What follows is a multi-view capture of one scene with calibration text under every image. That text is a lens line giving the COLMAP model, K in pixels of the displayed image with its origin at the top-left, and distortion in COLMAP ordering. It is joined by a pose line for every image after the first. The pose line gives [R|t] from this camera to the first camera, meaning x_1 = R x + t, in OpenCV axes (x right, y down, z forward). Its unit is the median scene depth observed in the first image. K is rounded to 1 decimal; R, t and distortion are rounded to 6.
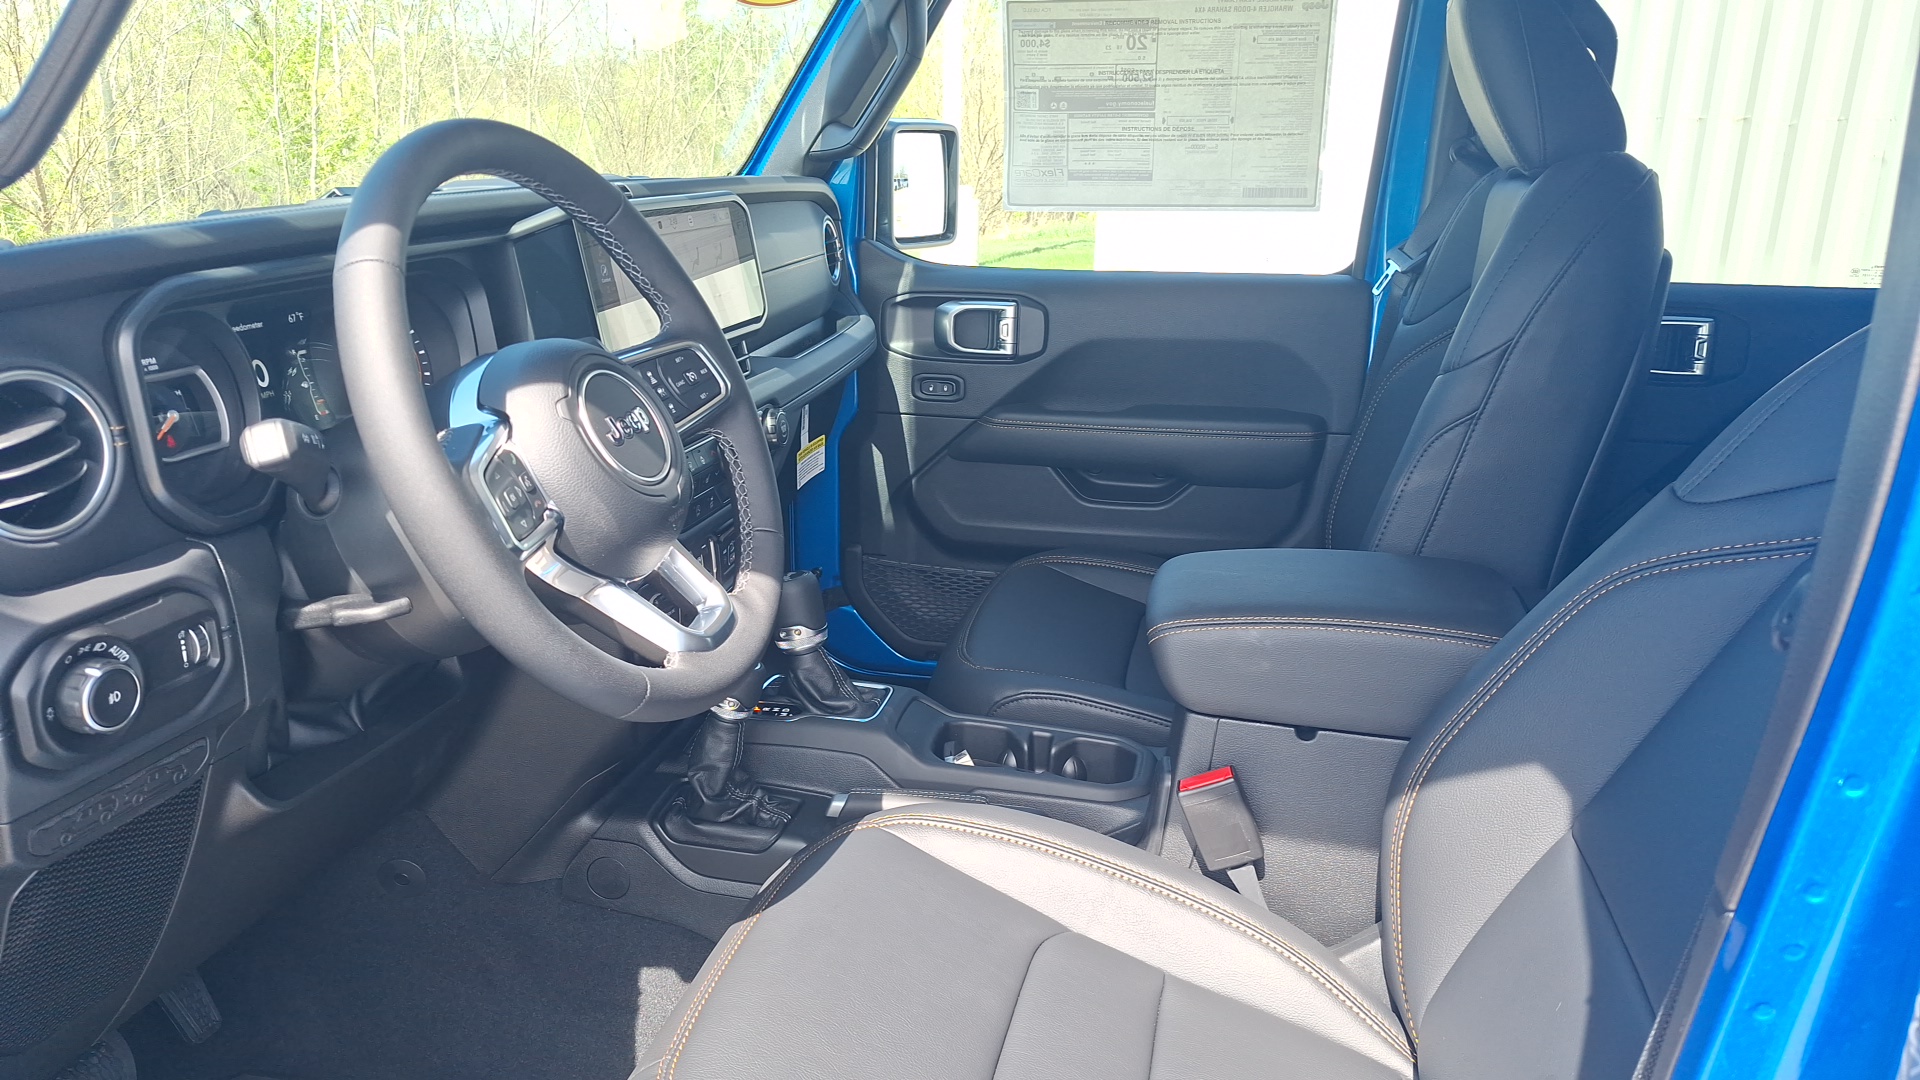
lens RADIAL K [[1367.7, 0, 962.0], [0, 1367.7, 534.4], [0, 0, 1]] dist [0.104298, -0.138513]
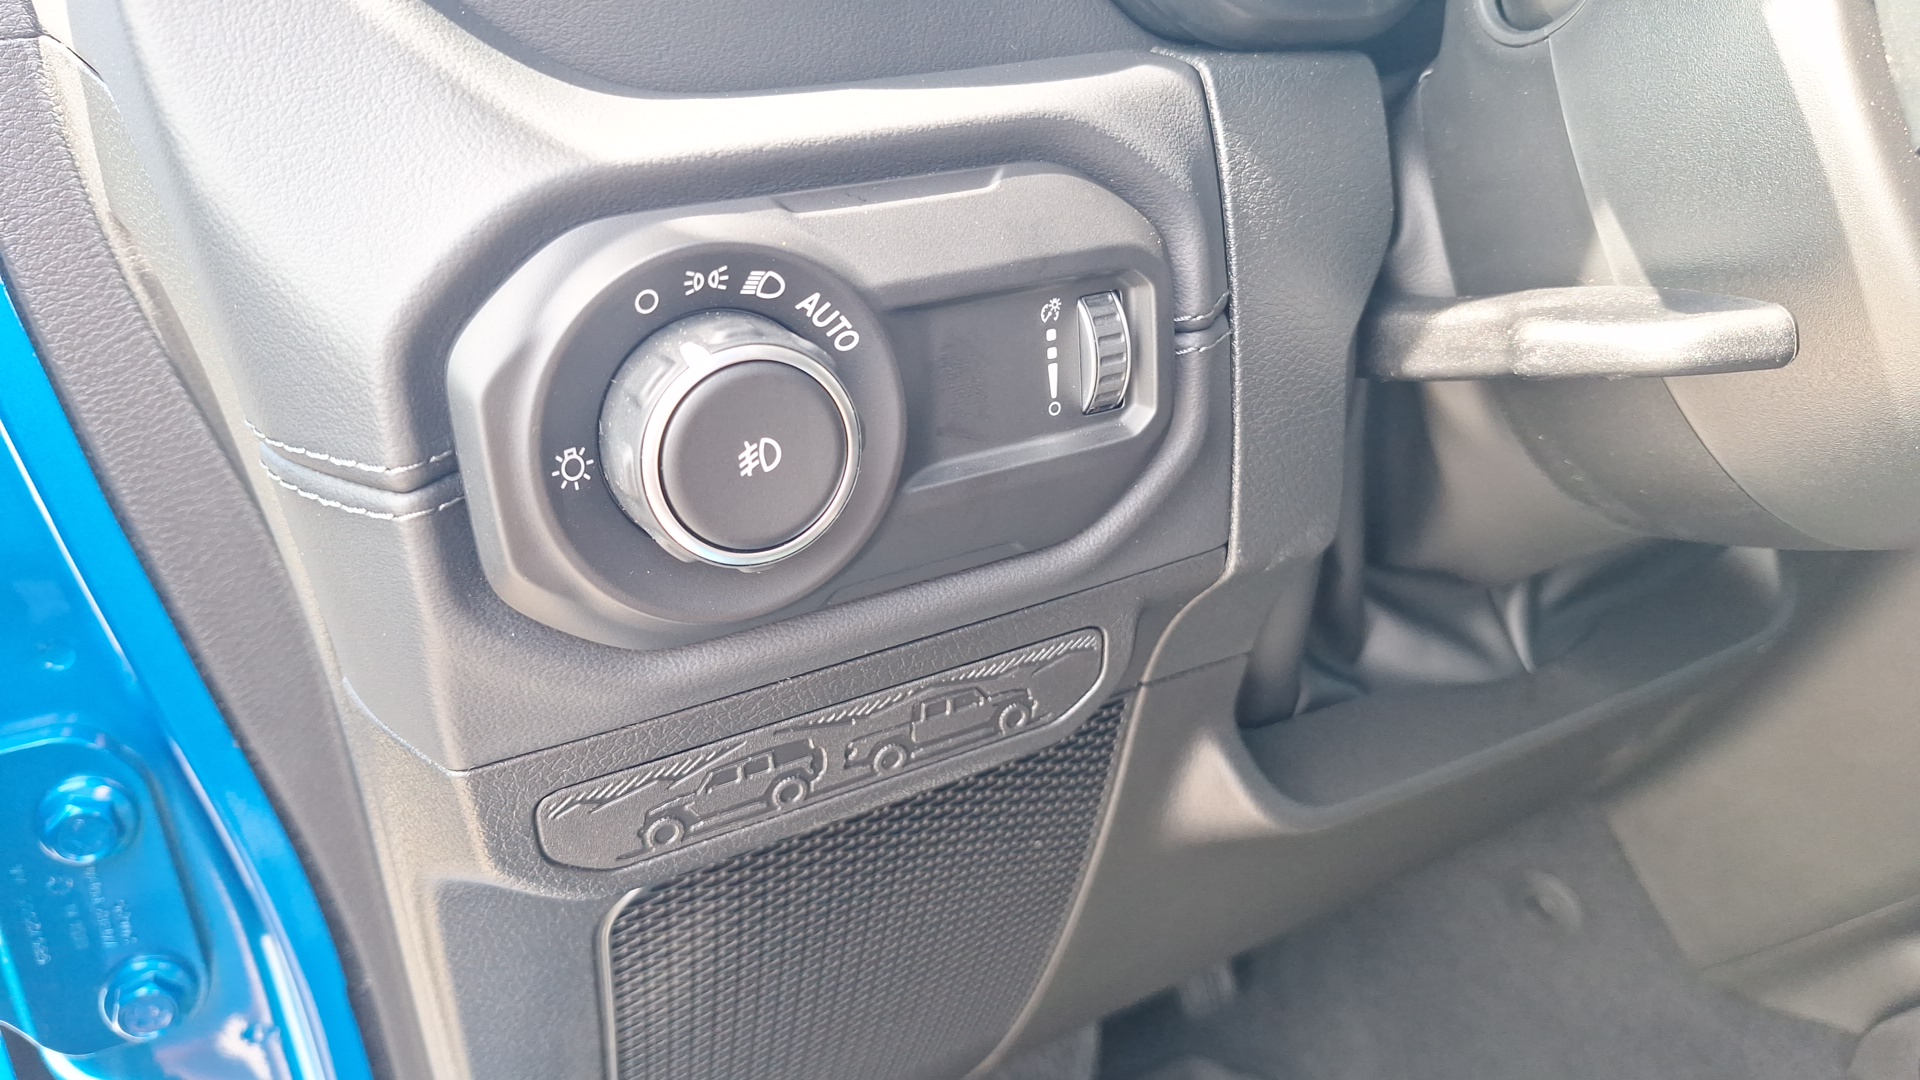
lens RADIAL K [[1367.7, 0, 962.0], [0, 1367.7, 534.4], [0, 0, 1]] dist [0.104298, -0.138513]
pose [[0.683631, 0.203376, -0.700919, -0.310823], [-0.132055, 0.979006, 0.155267, 0.068918], [0.717781, -0.013585, 0.696136, 0.693241]]
